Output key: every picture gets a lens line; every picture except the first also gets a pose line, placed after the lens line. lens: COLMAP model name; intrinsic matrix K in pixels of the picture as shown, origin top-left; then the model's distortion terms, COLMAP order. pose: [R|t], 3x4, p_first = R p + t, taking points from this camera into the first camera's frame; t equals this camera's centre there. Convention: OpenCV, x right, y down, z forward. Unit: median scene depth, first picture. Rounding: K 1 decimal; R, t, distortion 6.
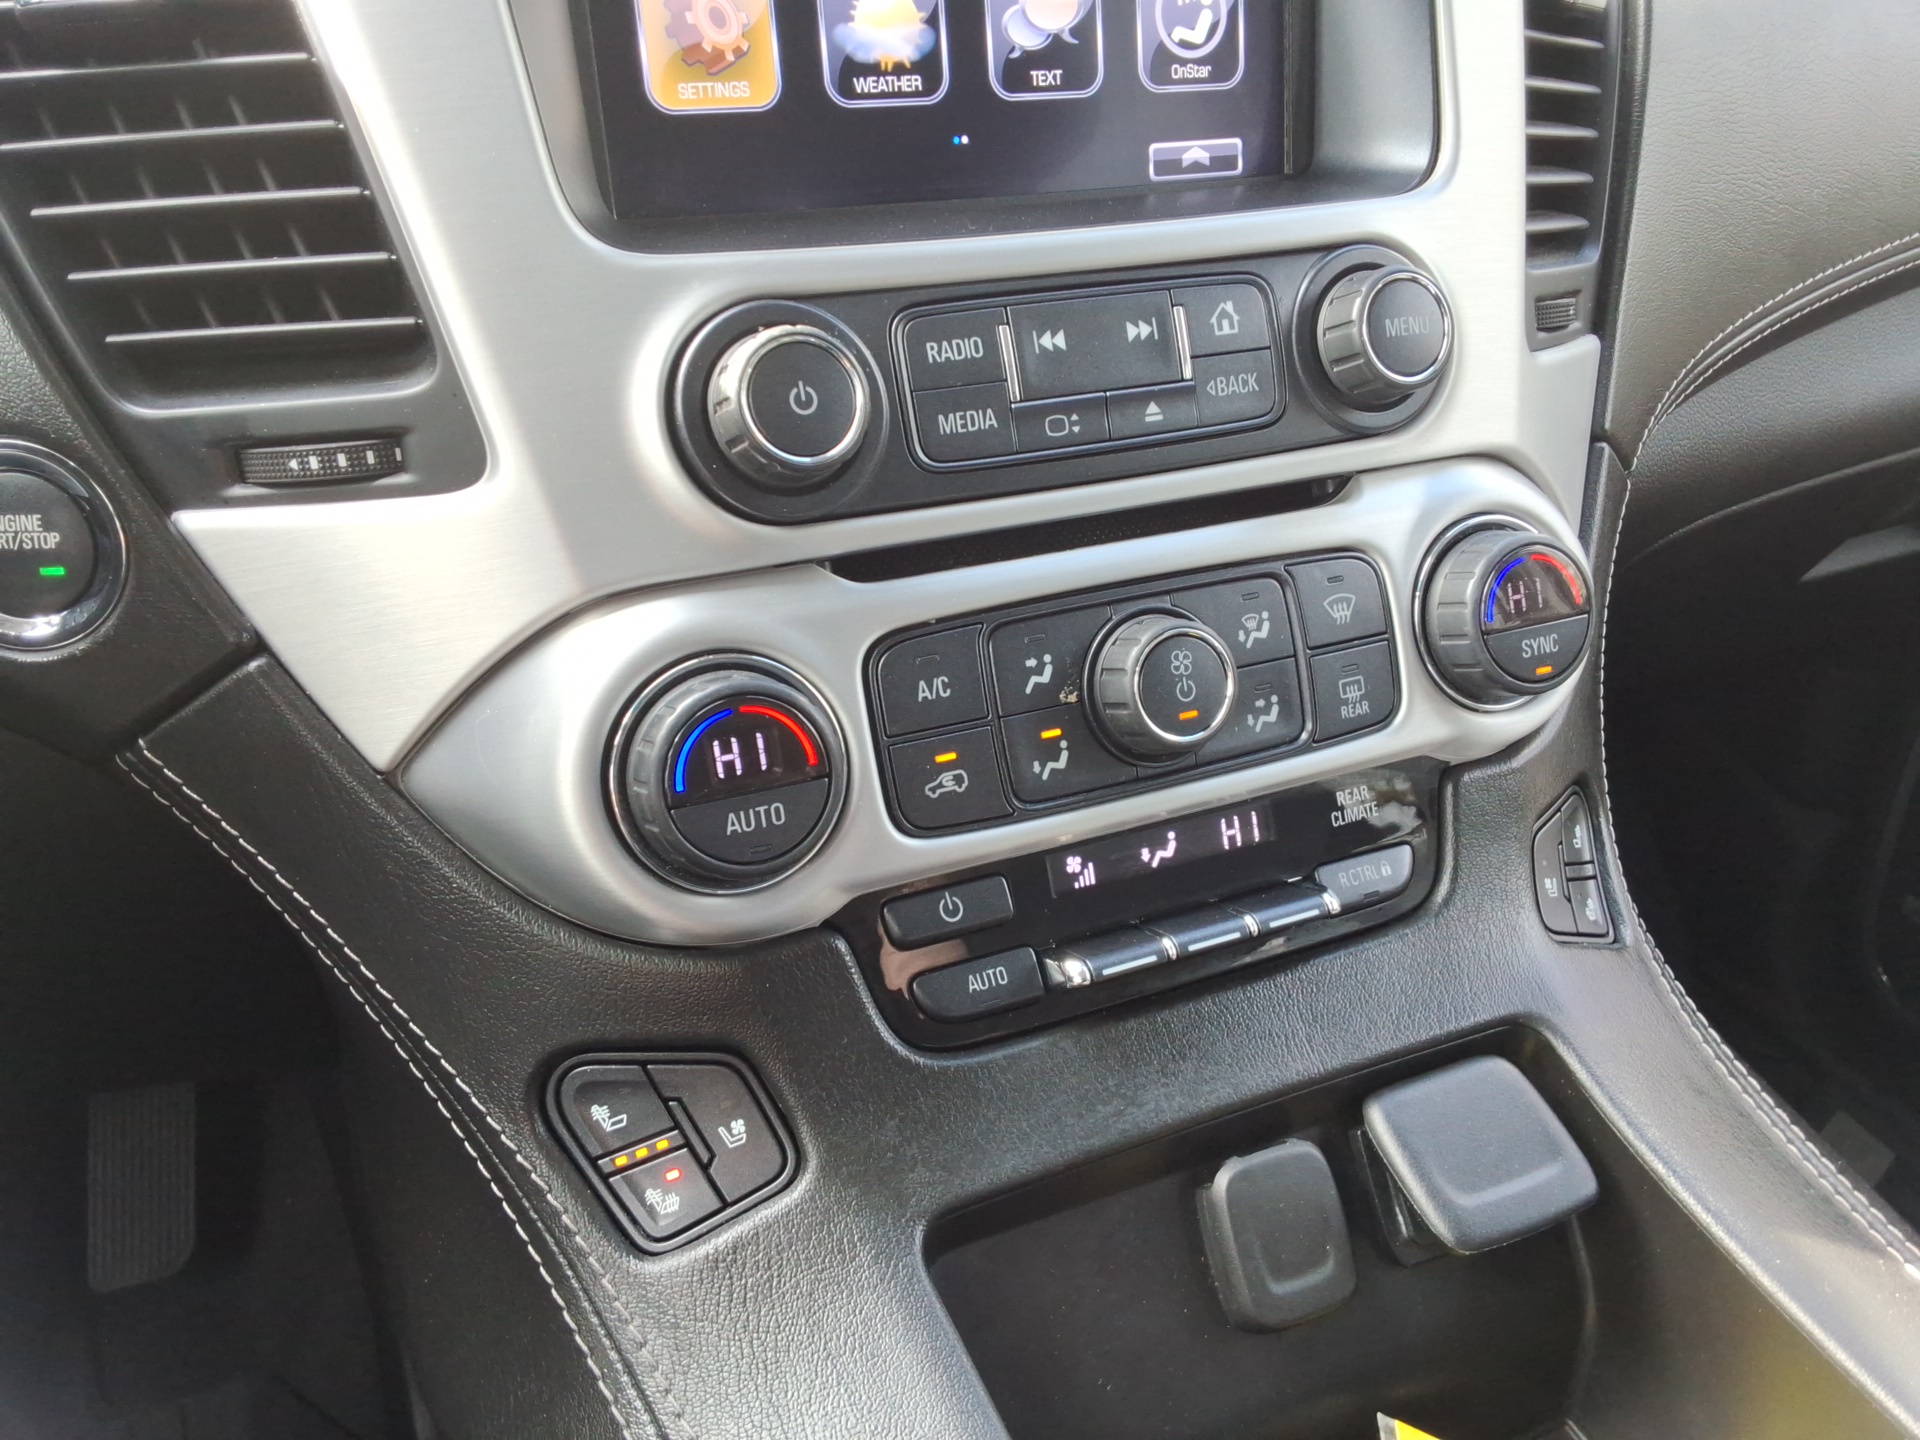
lens RADIAL K [[1603.9, 0, 1005.2], [0, 1603.9, 699.9], [0, 0, 1]] dist [0.106013, -0.163315]
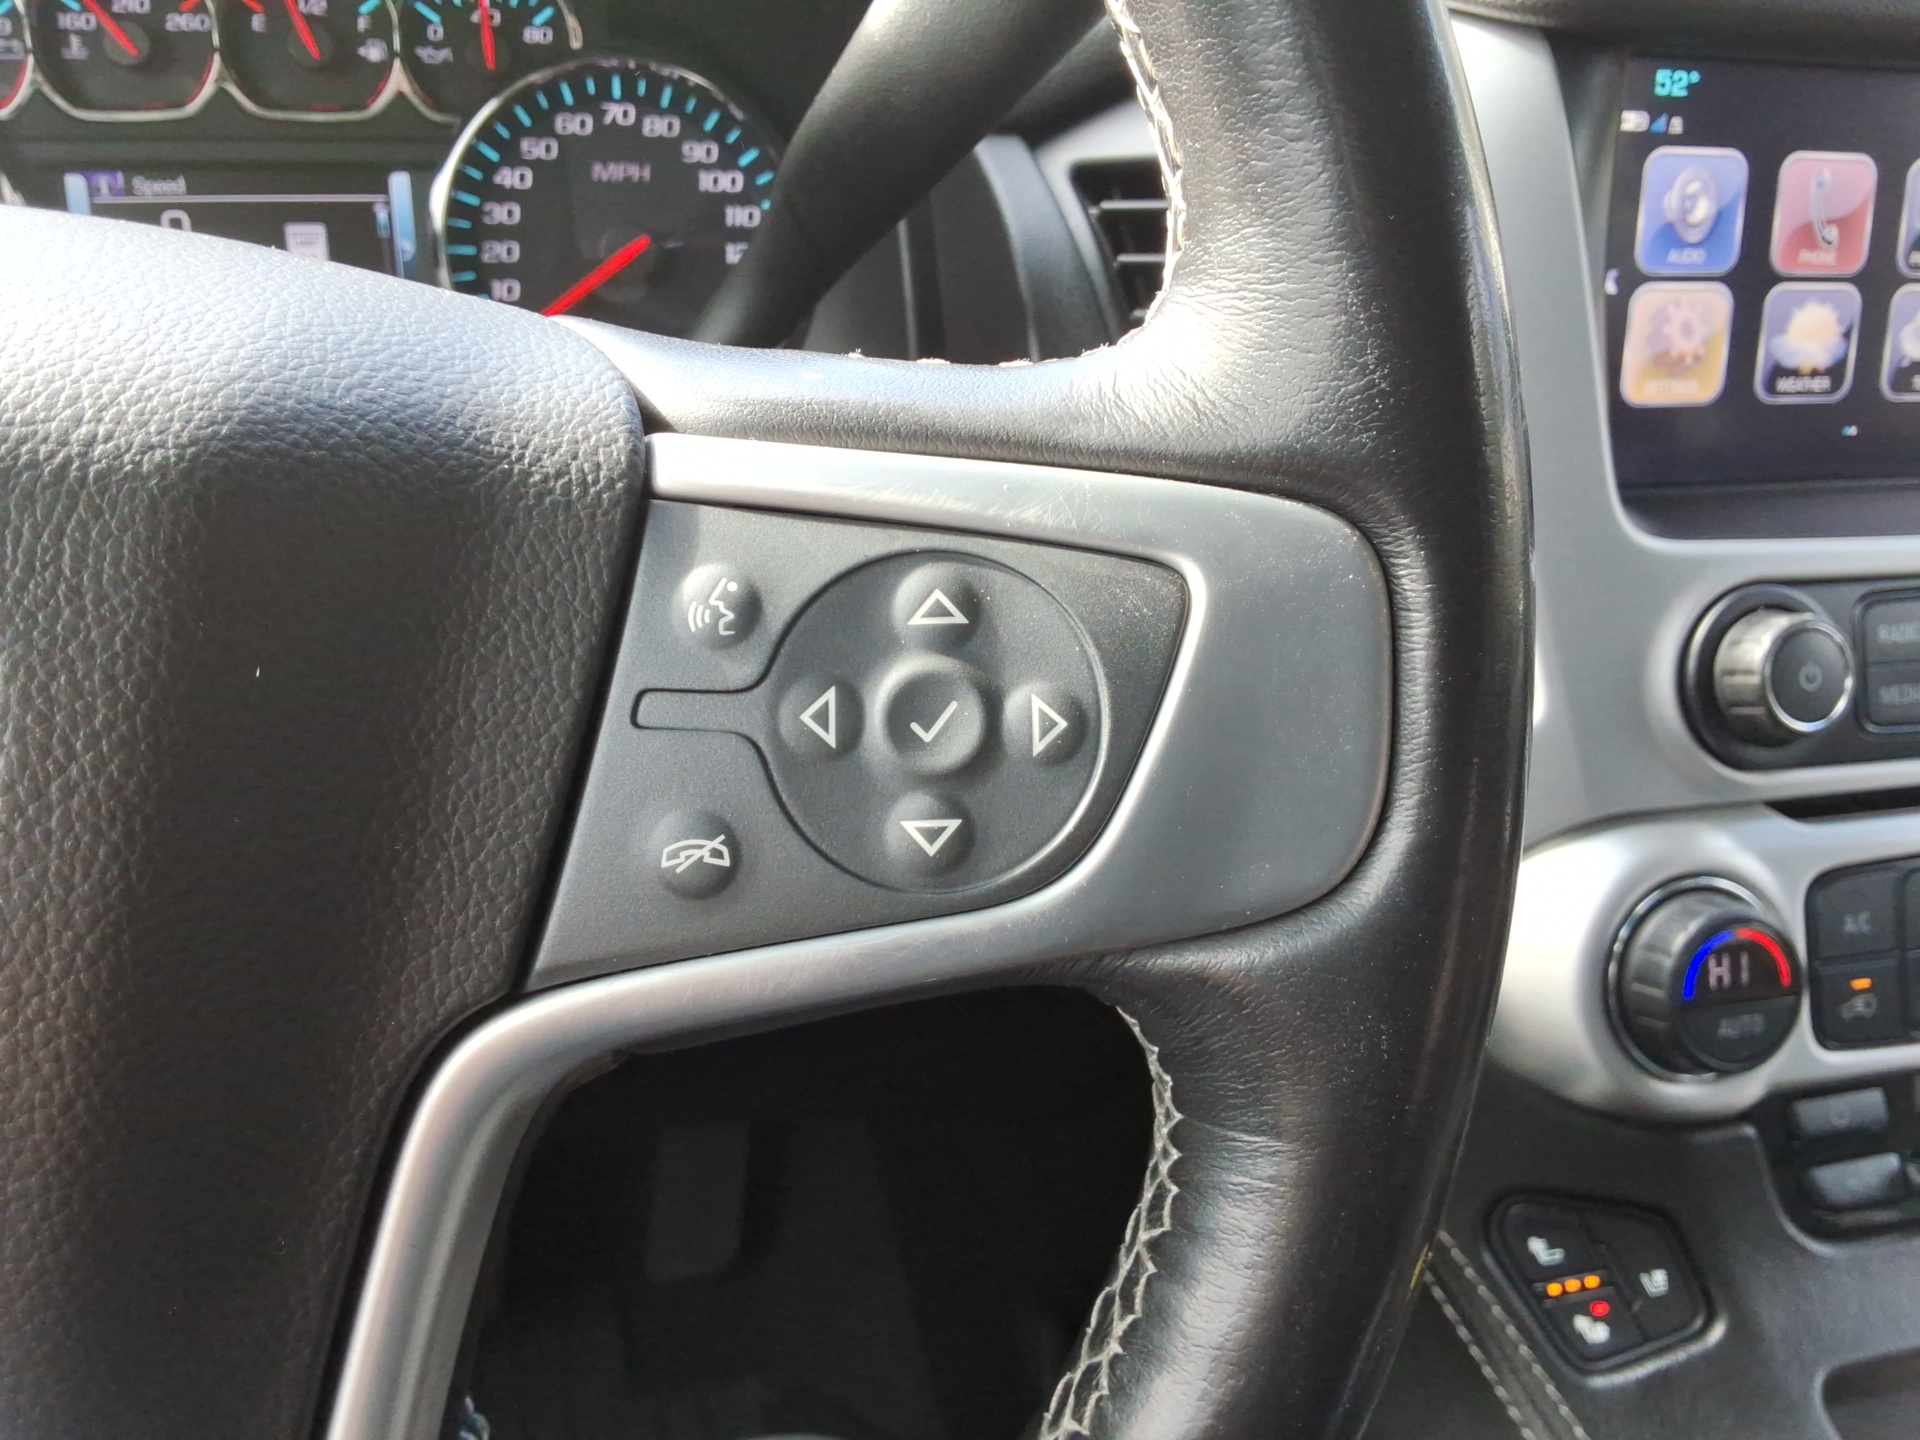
lens RADIAL K [[1603.9, 0, 998.3], [0, 1603.9, 717.5], [0, 0, 1]] dist [0.106013, -0.163315]
pose [[0.985939, 0.108037, -0.127486, -0.525357], [-0.111654, 0.993513, -0.021553, -0.060290], [0.124330, 0.035485, 0.991606, -0.248440]]
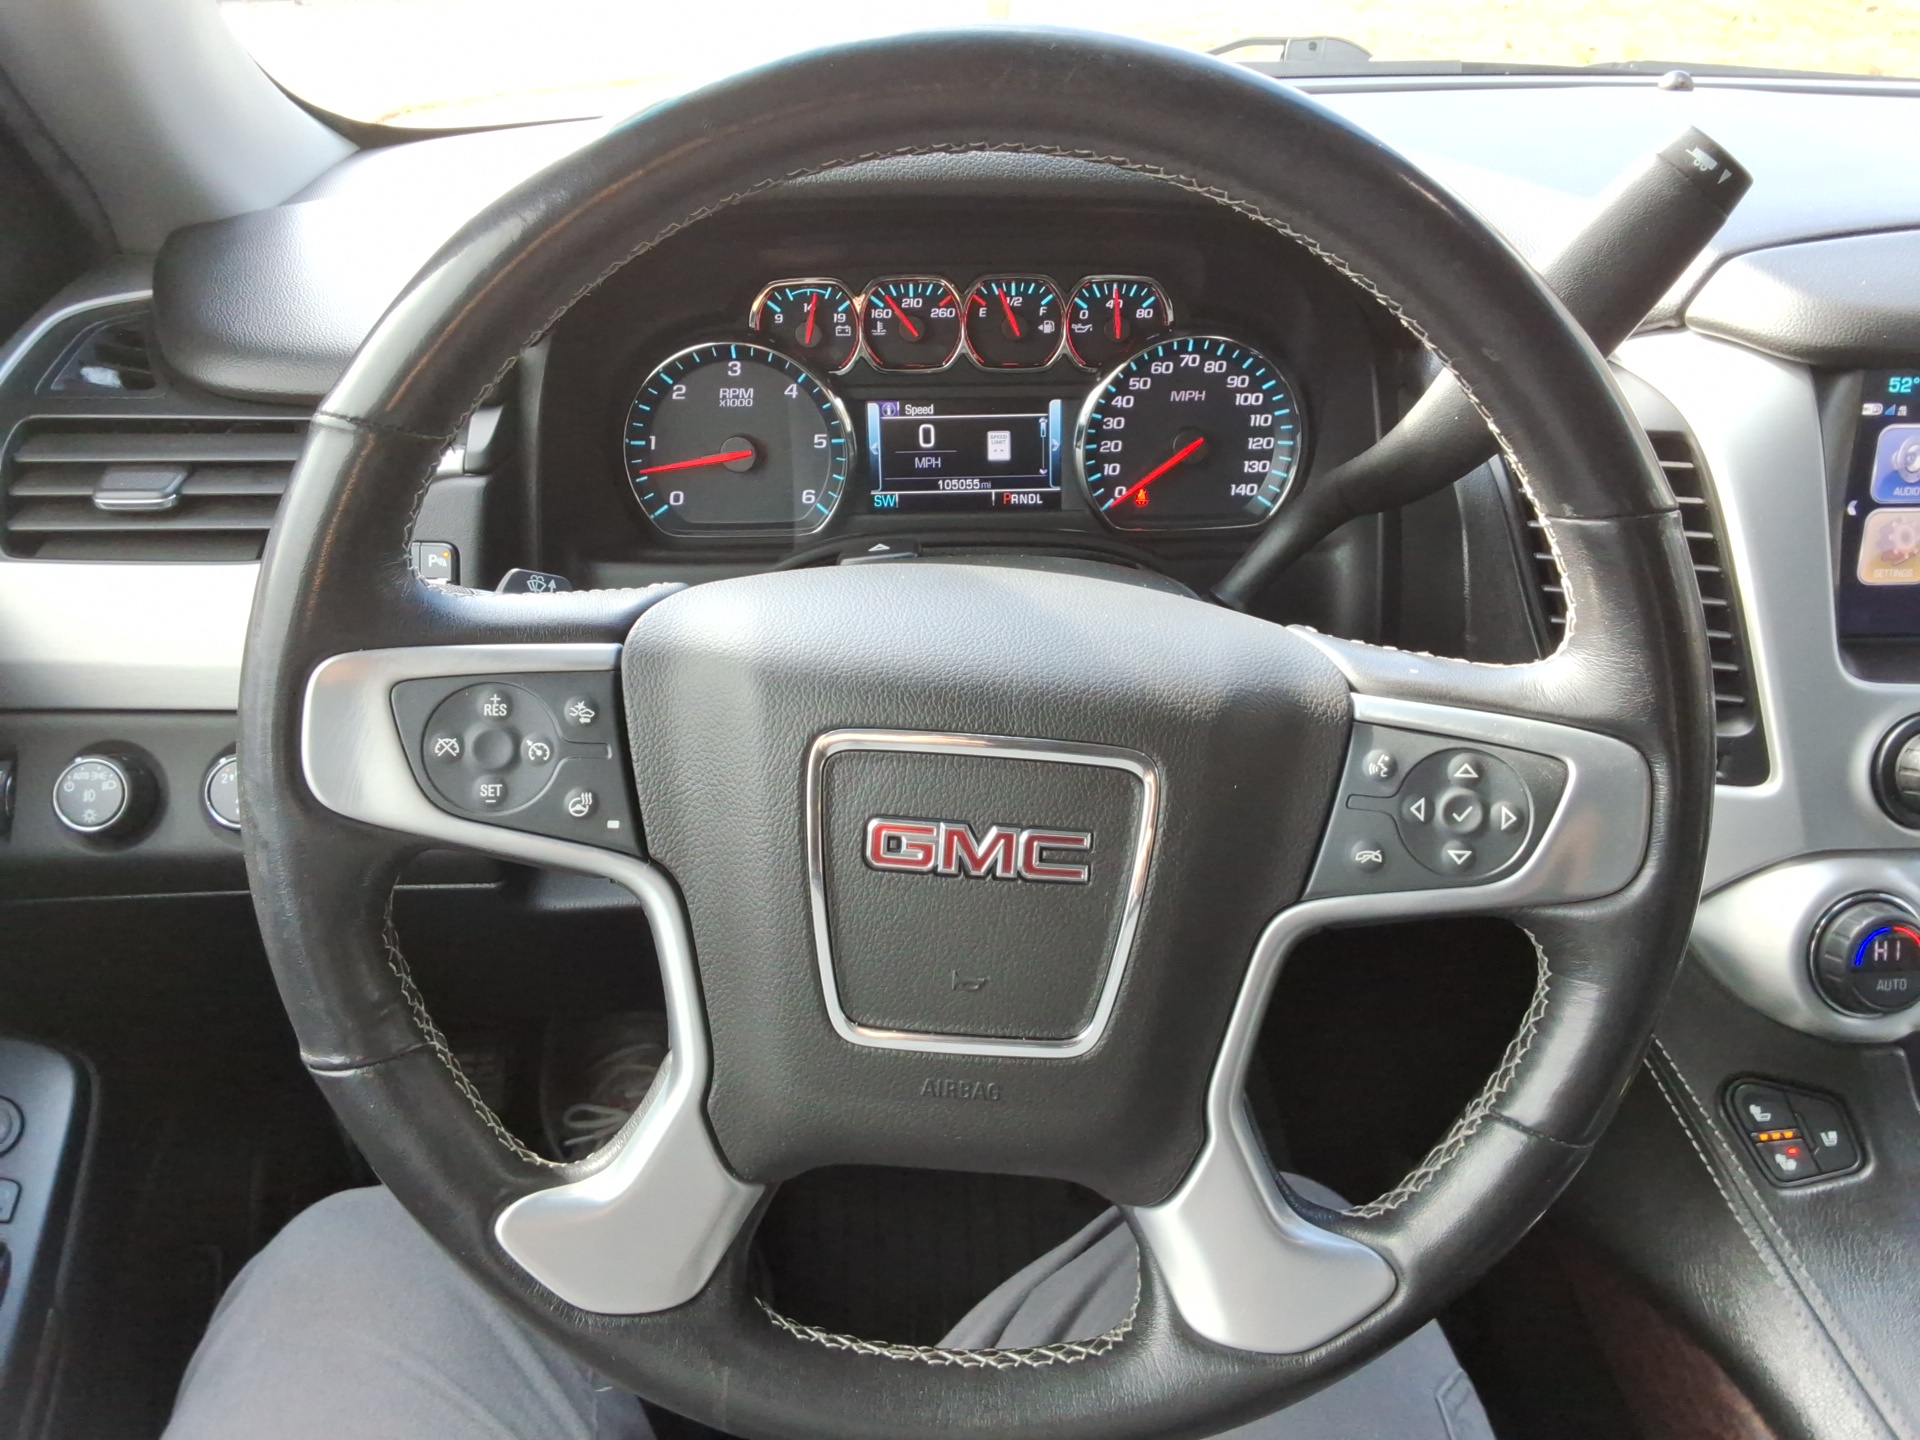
lens RADIAL K [[1603.9, 0, 977.1], [0, 1603.9, 718.0], [0, 0, 1]] dist [0.106013, -0.163315]
pose [[0.933383, 0.168152, -0.317049, -0.572574], [-0.163402, 0.985677, 0.041720, -0.134713], [0.319523, 0.012866, 0.947491, -1.136845]]
